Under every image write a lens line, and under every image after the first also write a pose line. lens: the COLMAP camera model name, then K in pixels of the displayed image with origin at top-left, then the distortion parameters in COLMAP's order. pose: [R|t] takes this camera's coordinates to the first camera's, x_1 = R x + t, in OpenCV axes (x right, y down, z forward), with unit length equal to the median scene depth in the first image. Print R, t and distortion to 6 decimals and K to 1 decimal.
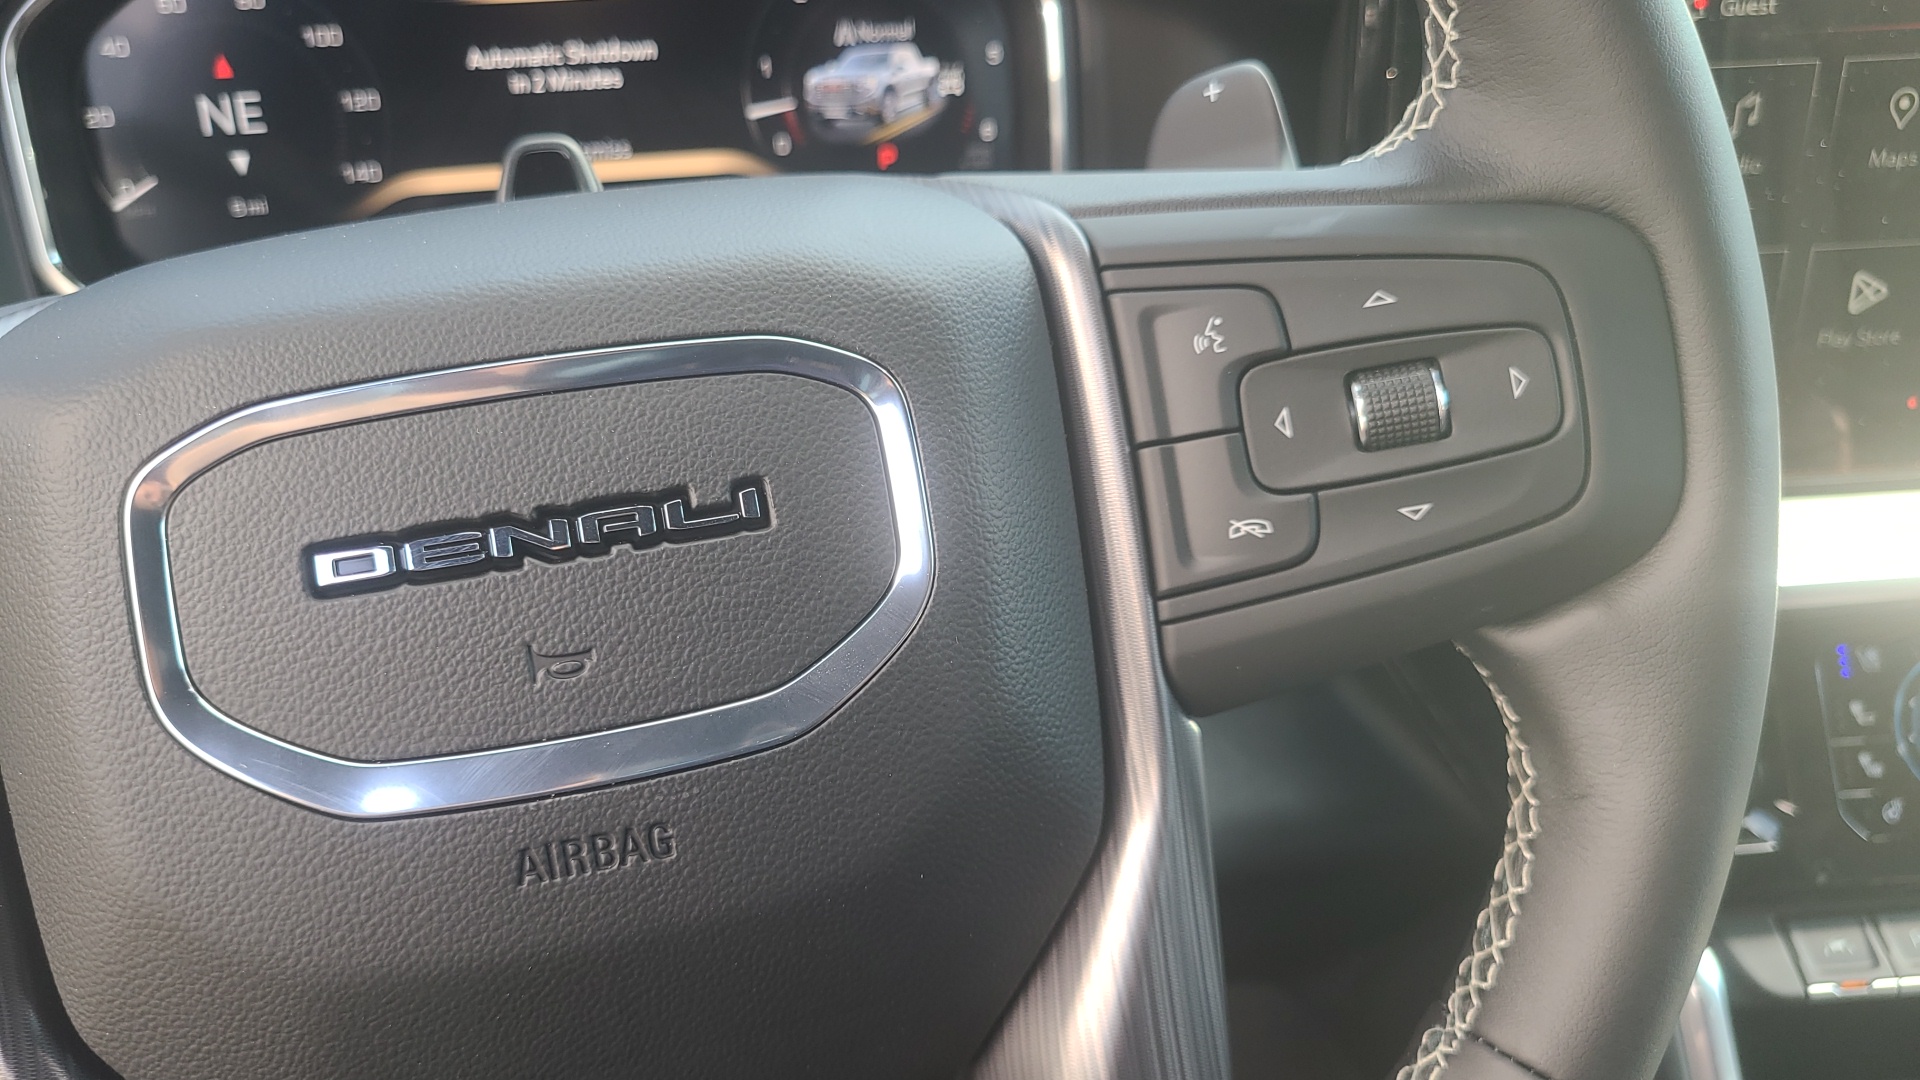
lens RADIAL K [[1476.6, 0, 914.9], [0, 1476.6, 539.8], [0, 0, 1]] dist [-0.002988, -0.000177]
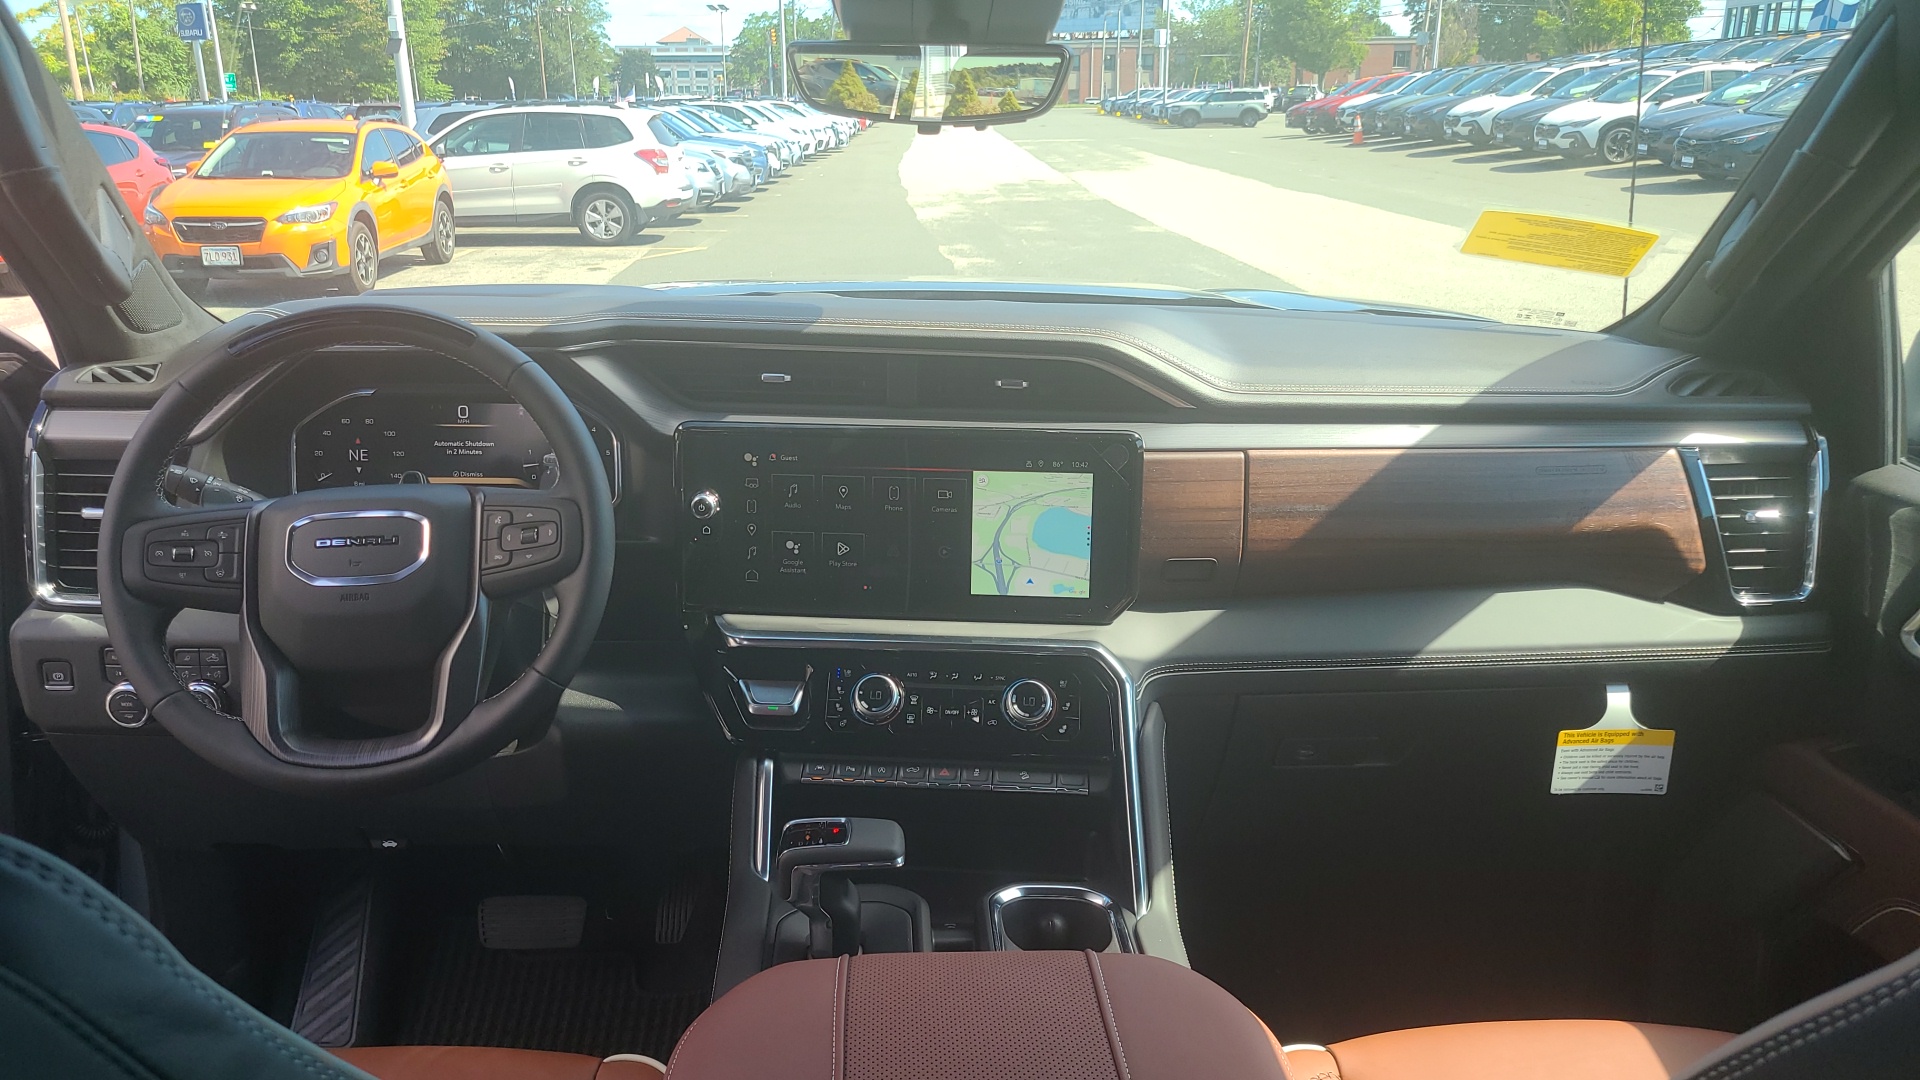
lens RADIAL K [[1447.1, 0, 932.8], [0, 1447.1, 534.1], [0, 0, 1]] dist [0.045776, -0.034512]
pose [[0.987386, 0.078691, -0.137390, 2.313709], [-0.106672, 0.971869, -0.209979, 0.778041], [0.117002, 0.221986, 0.968004, -3.567743]]
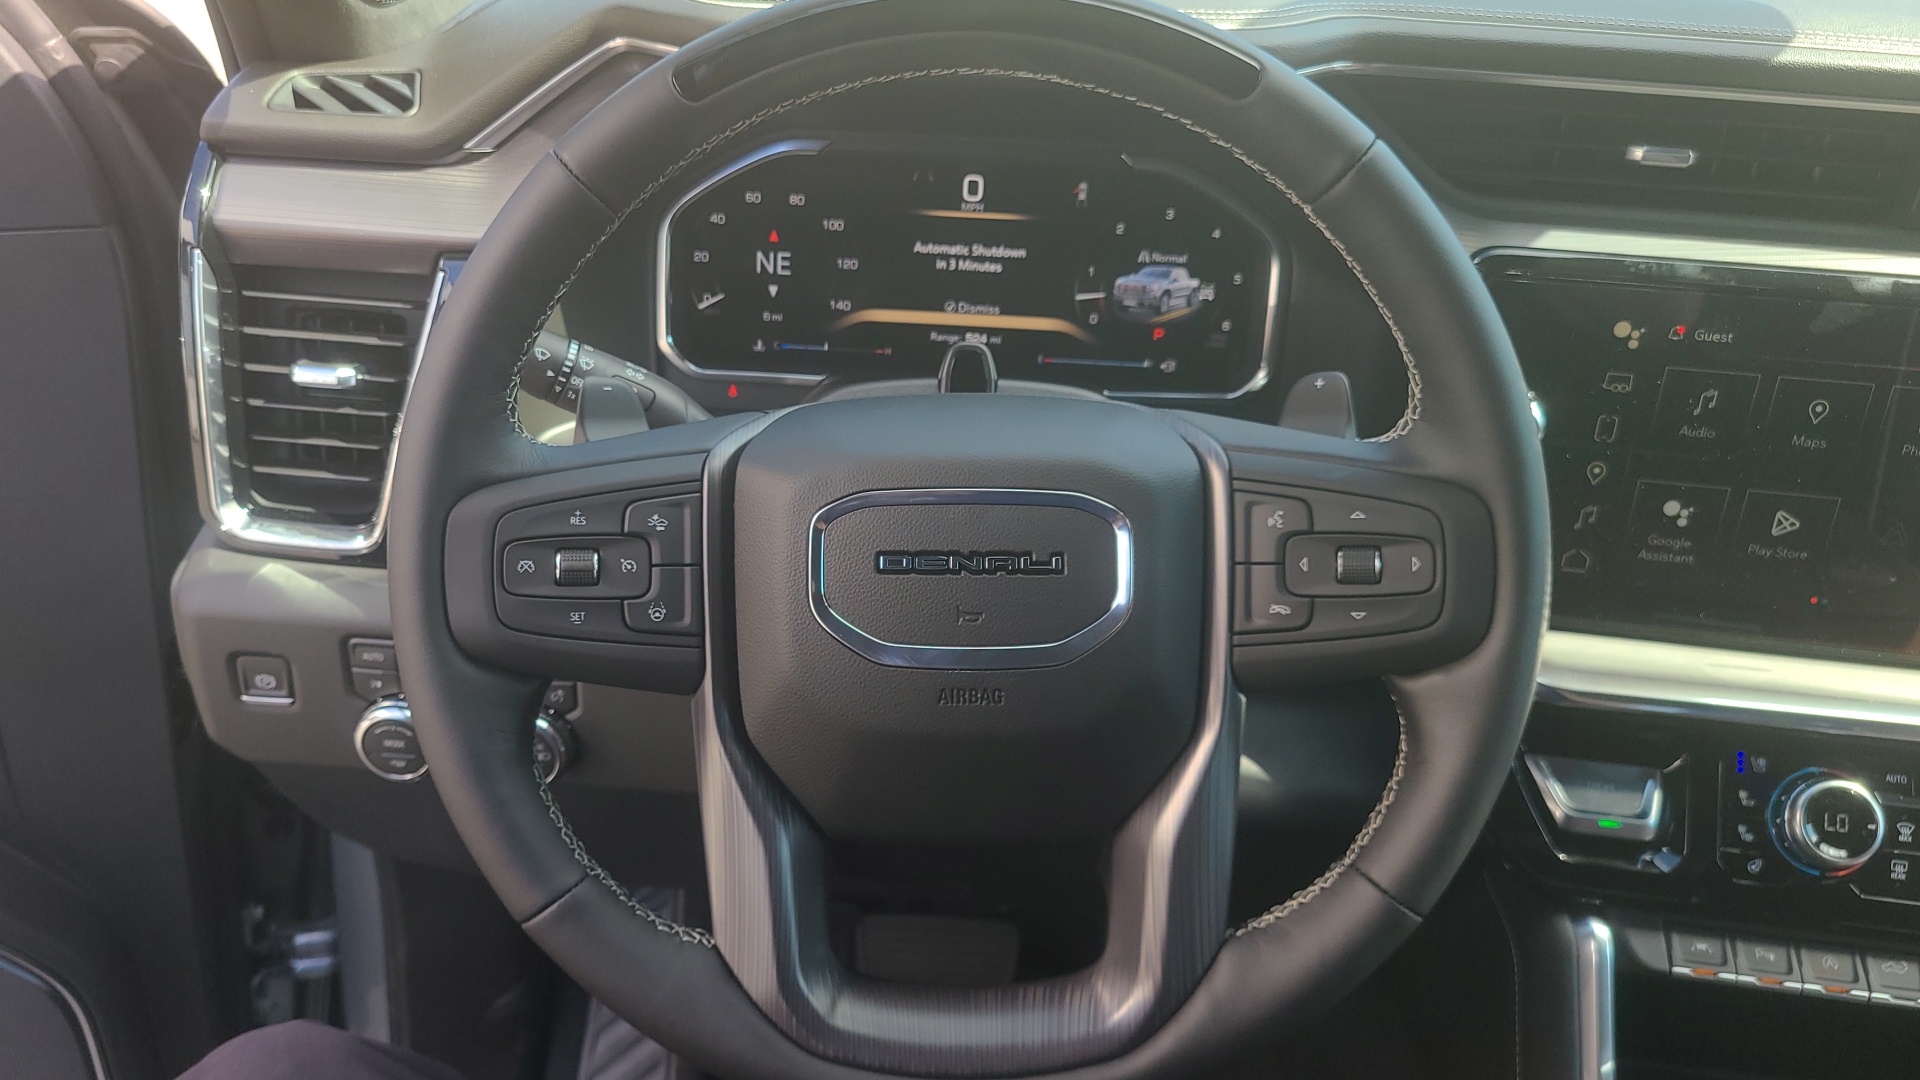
lens RADIAL K [[1462.1, 0, 923.5], [0, 1462.1, 520.7], [0, 0, 1]] dist [0.018565, 0.002238]
pose [[0.974006, 0.161009, -0.159340, 0.037175], [-0.162617, 0.986685, 0.002985, -0.056782], [0.157698, 0.023004, 0.987219, -1.191540]]
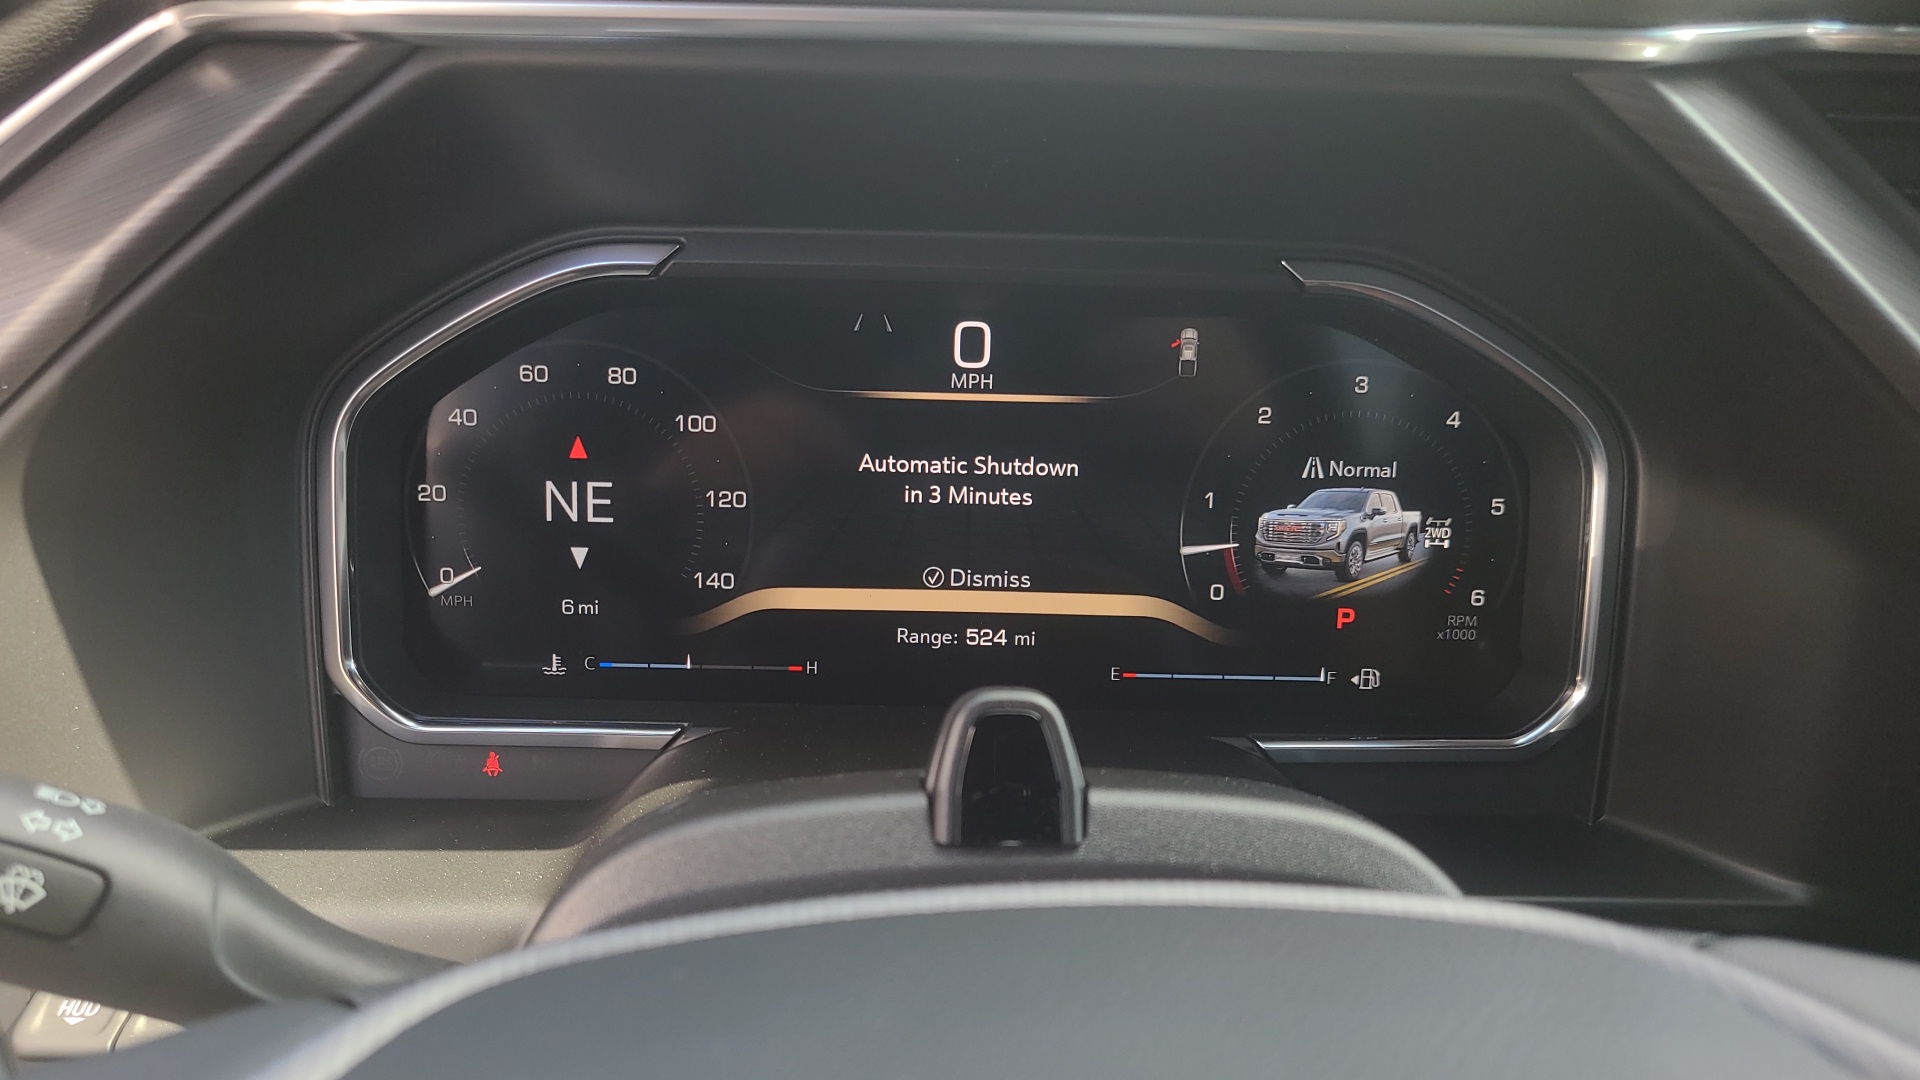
lens RADIAL K [[1462.1, 0, 923.5], [0, 1462.1, 520.7], [0, 0, 1]] dist [0.018565, 0.002238]
pose [[0.982600, 0.104043, -0.153860, -0.263874], [-0.129118, 0.978112, -0.163176, -0.317867], [0.133515, 0.180203, 0.974526, 0.399651]]
